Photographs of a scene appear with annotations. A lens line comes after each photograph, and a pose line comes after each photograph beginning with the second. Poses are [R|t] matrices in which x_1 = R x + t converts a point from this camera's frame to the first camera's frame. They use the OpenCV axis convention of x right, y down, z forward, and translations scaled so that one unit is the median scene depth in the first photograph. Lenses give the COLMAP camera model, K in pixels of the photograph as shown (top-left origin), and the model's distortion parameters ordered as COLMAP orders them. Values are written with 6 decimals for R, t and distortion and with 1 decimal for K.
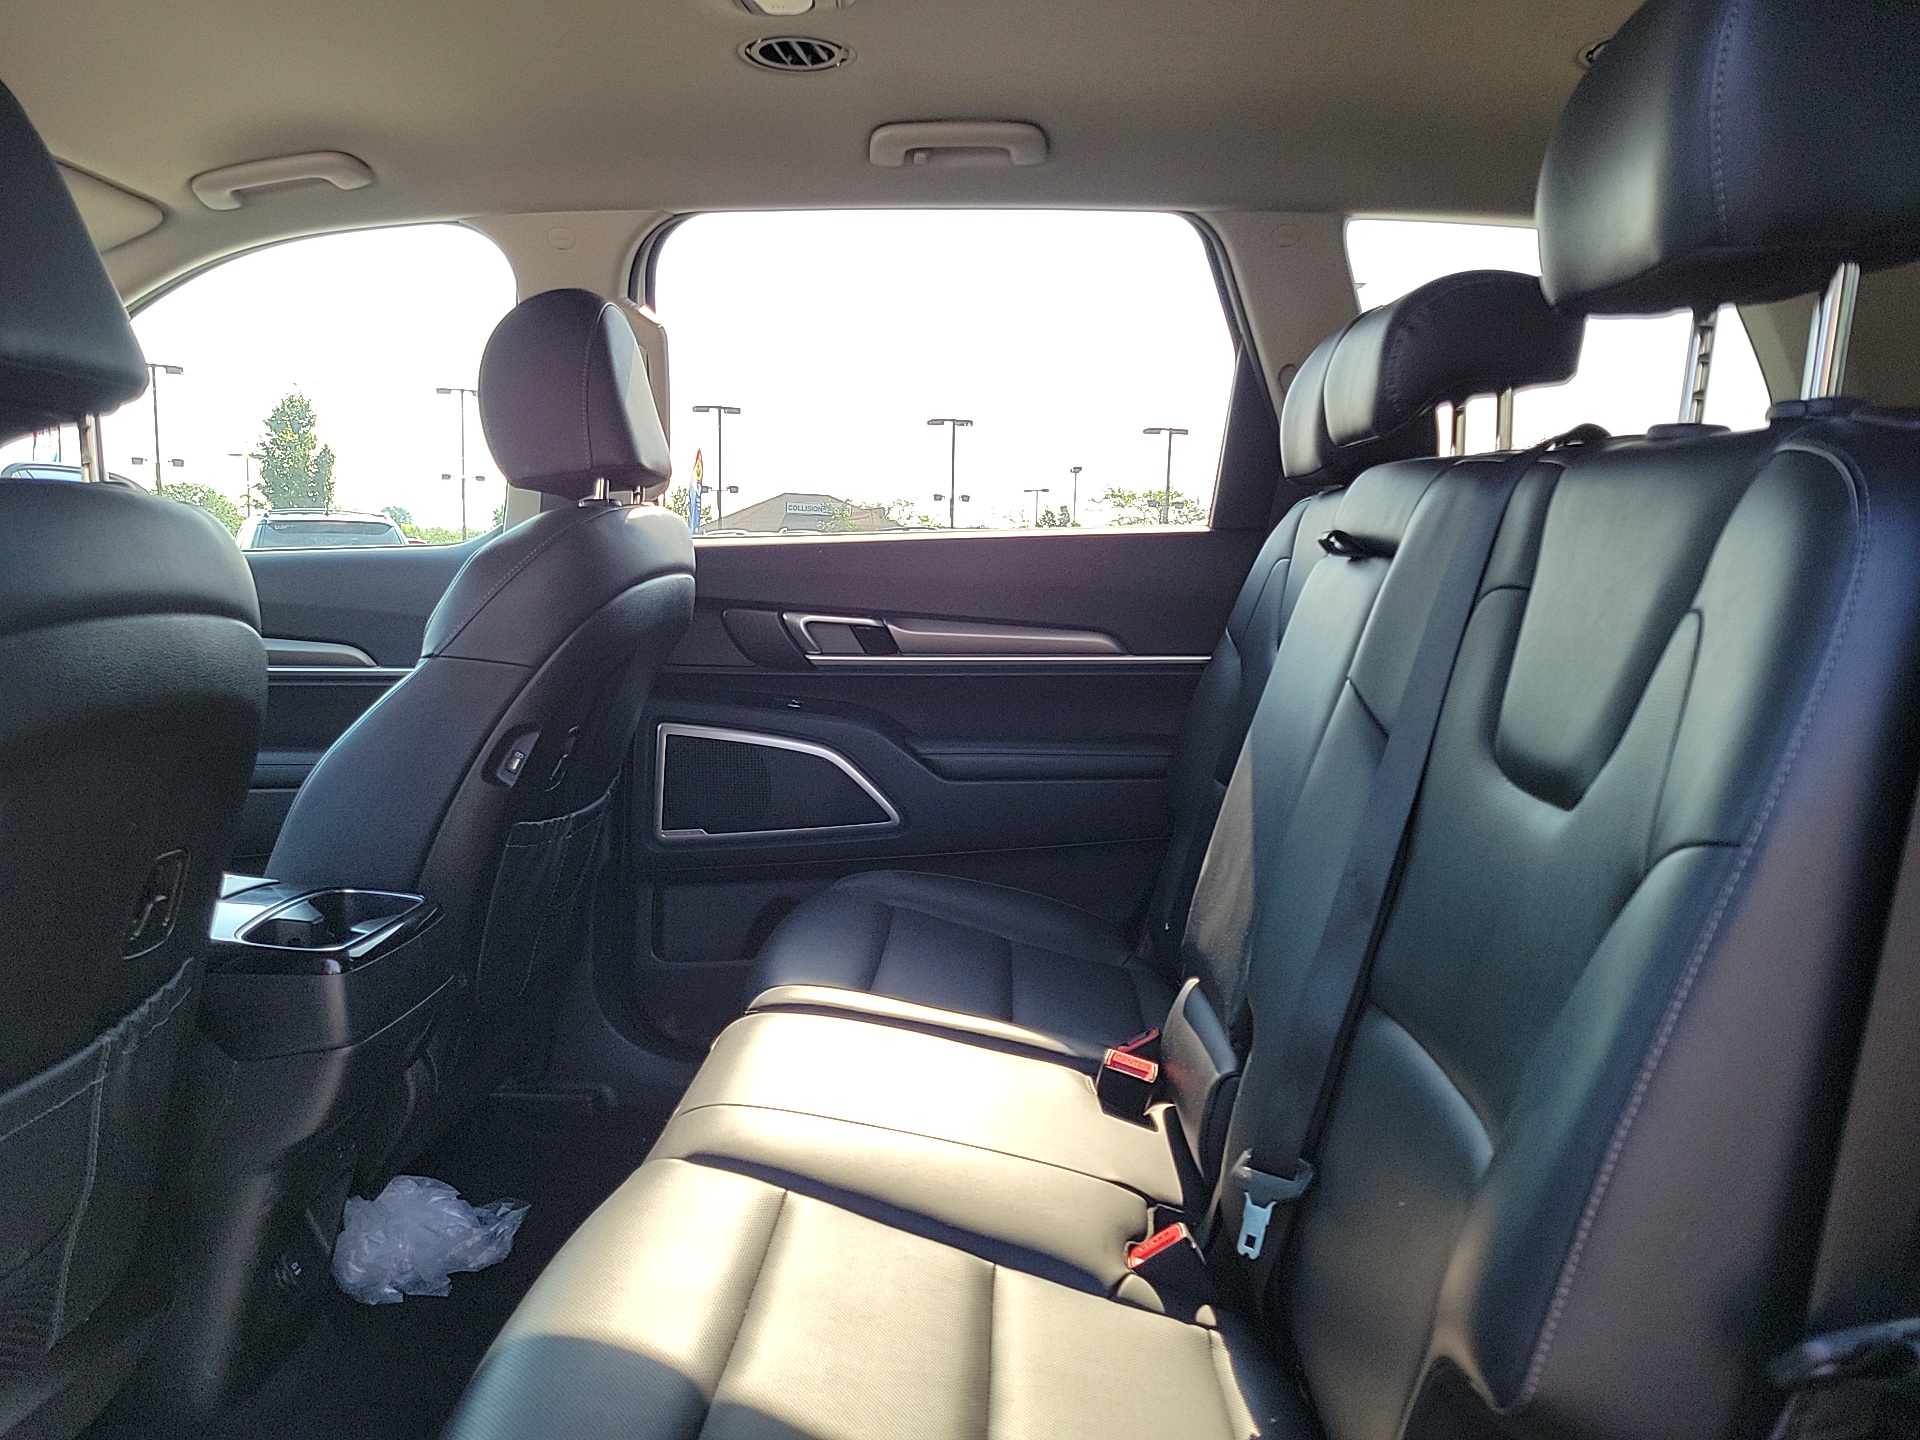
lens RADIAL K [[1467.4, 0, 960.0], [0, 1467.4, 720.0], [0, 0, 1]] dist [0.032564, -0.021424]
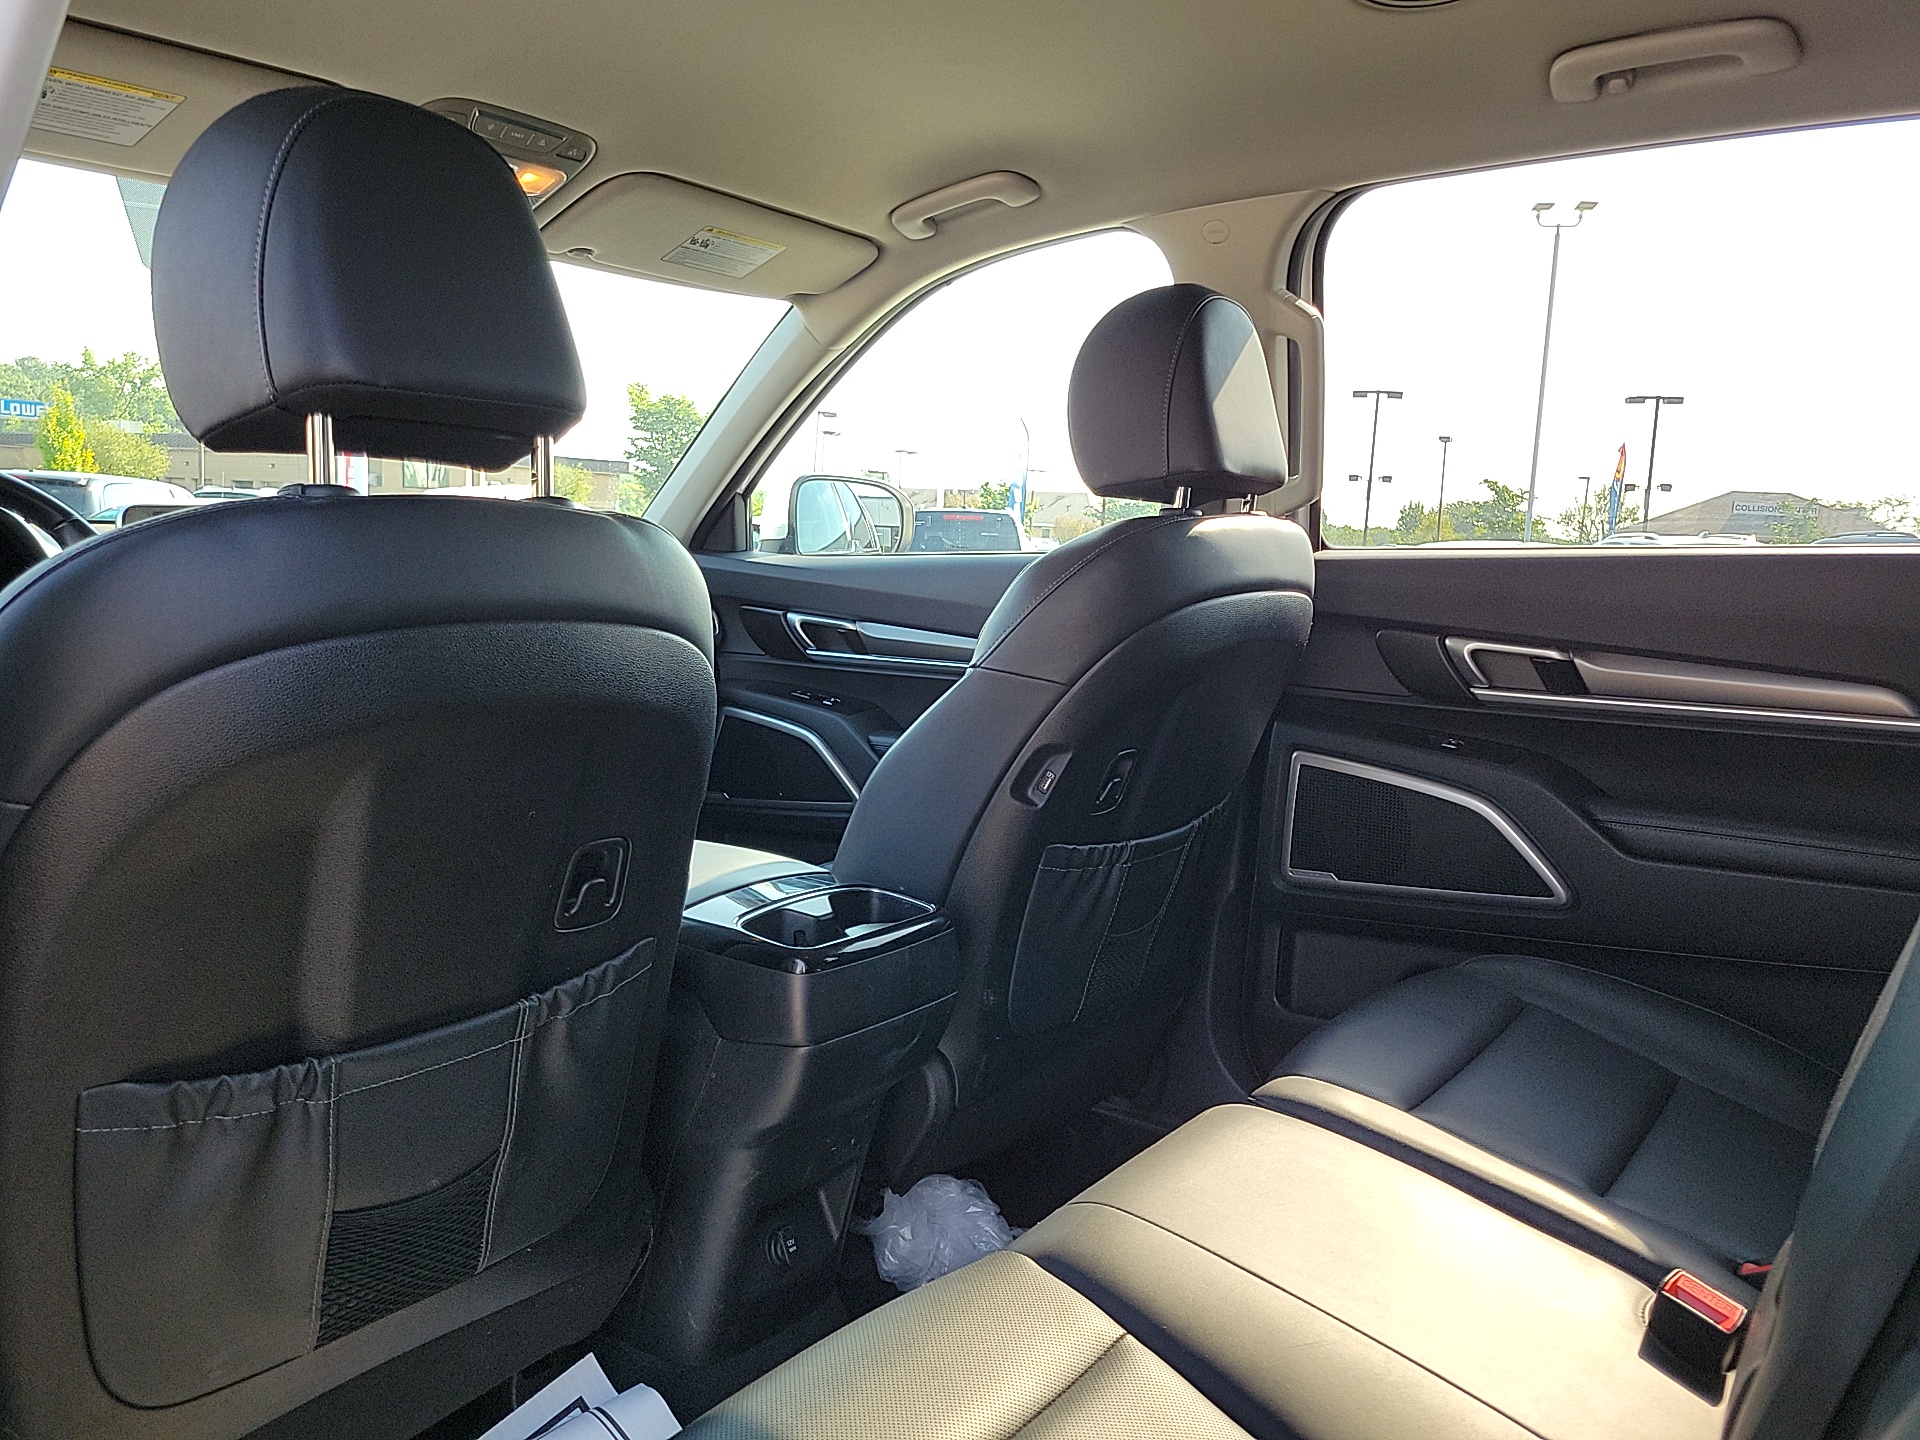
lens RADIAL K [[1458.2, 0, 959.0], [0, 1458.2, 682.3], [0, 0, 1]] dist [0.042921, -0.054445]
pose [[0.821235, 0.073775, -0.565801, 0.155205], [-0.086998, 0.996202, 0.003621, -0.029209], [0.563919, 0.046250, 0.824534, 0.151895]]
